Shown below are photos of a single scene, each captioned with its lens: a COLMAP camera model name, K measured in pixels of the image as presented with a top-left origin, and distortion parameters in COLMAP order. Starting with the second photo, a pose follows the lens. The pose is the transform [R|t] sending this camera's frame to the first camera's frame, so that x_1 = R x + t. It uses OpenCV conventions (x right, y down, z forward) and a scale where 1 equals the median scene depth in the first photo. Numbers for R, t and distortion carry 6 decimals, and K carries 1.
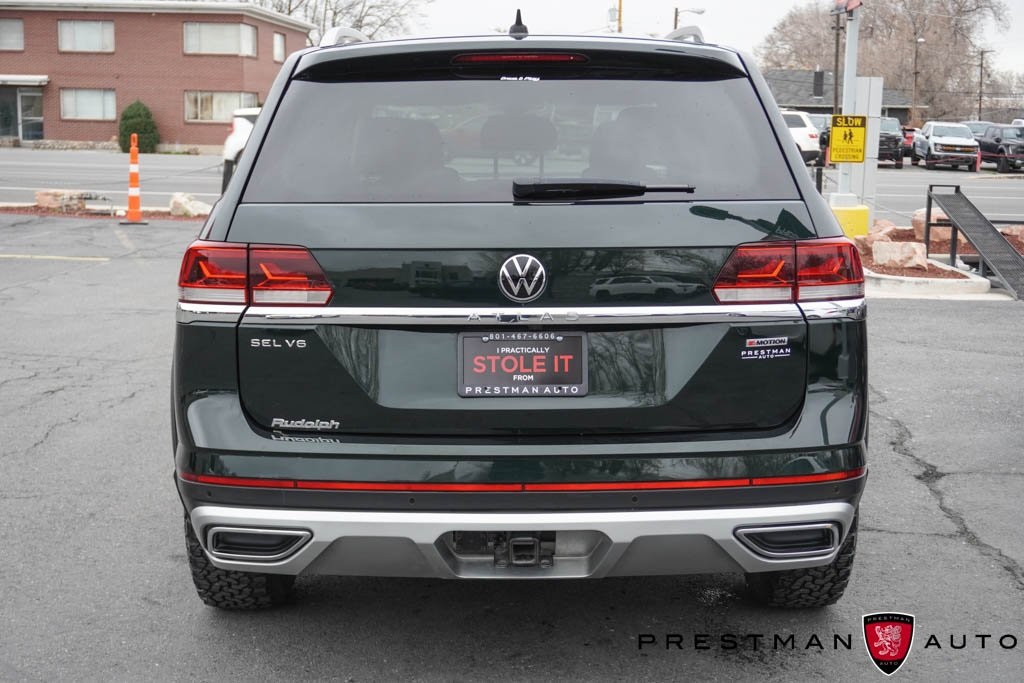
lens RADIAL K [[1404.7, 0, 512.0], [0, 1404.7, 341.5], [0, 0, 1]] dist [0.005394, 0.051079]
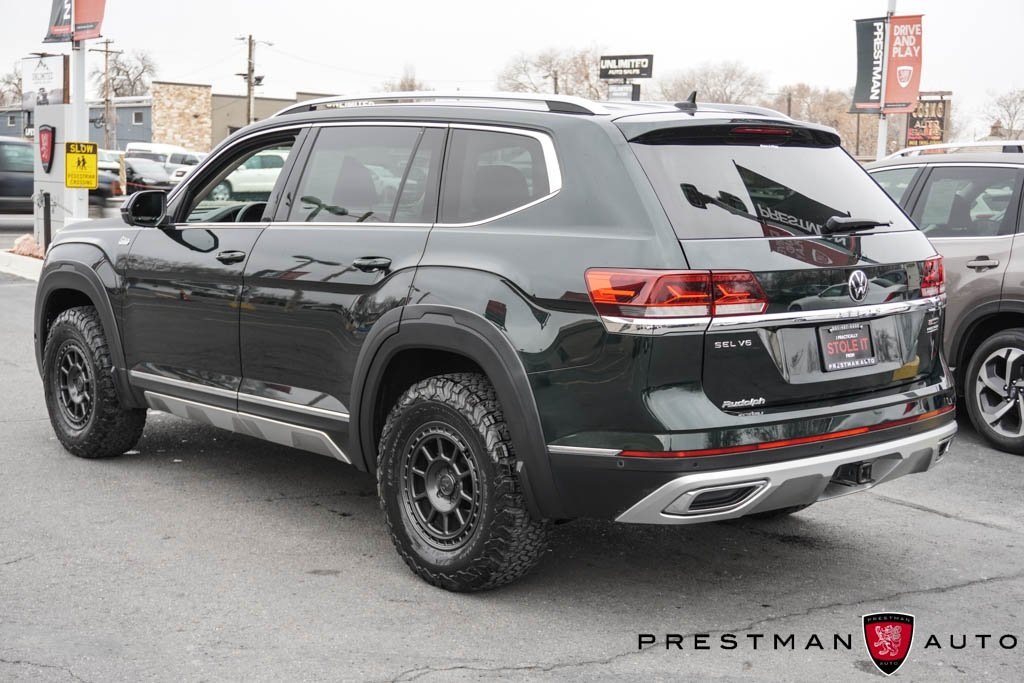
lens RADIAL K [[1508.3, 0, 512.0], [0, 1508.3, 341.5], [0, 0, 1]] dist [-0.017445, -0.025980]
pose [[0.740906, -0.068464, 0.668110, -1.271878], [0.082703, 0.996520, 0.010403, -0.033099], [-0.666497, 0.047547, 0.743990, 0.074120]]
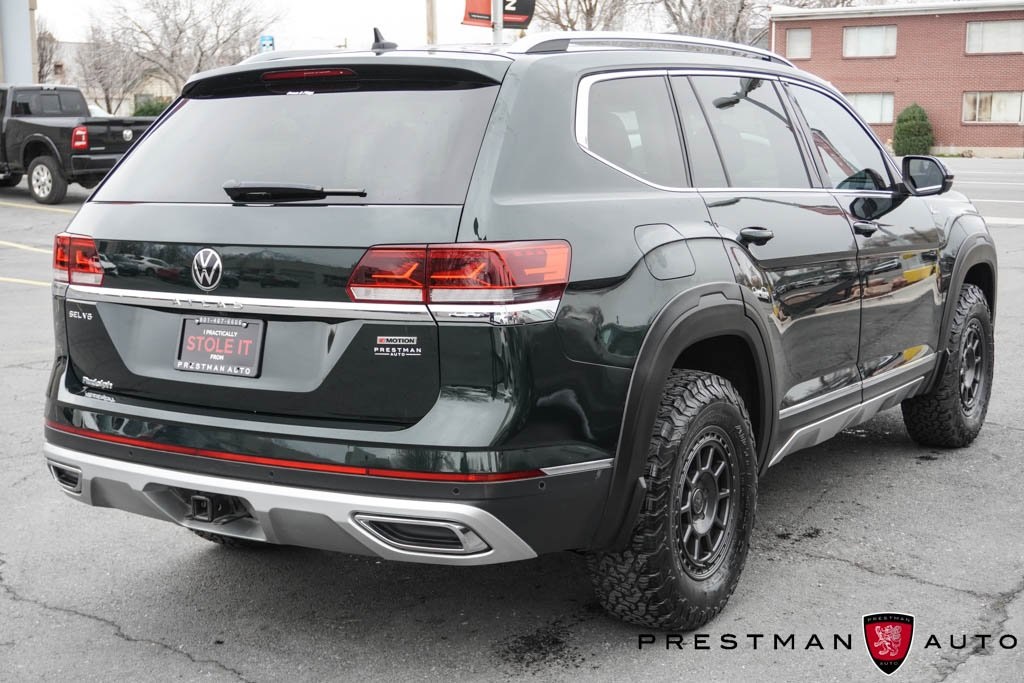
lens RADIAL K [[1404.7, 0, 512.0], [0, 1404.7, 341.5], [0, 0, 1]] dist [0.005394, 0.051079]
pose [[0.838676, 0.065855, -0.540634, 0.813313], [-0.066880, 0.997603, 0.017770, -0.022939], [0.540508, 0.021254, 0.841070, 0.168416]]
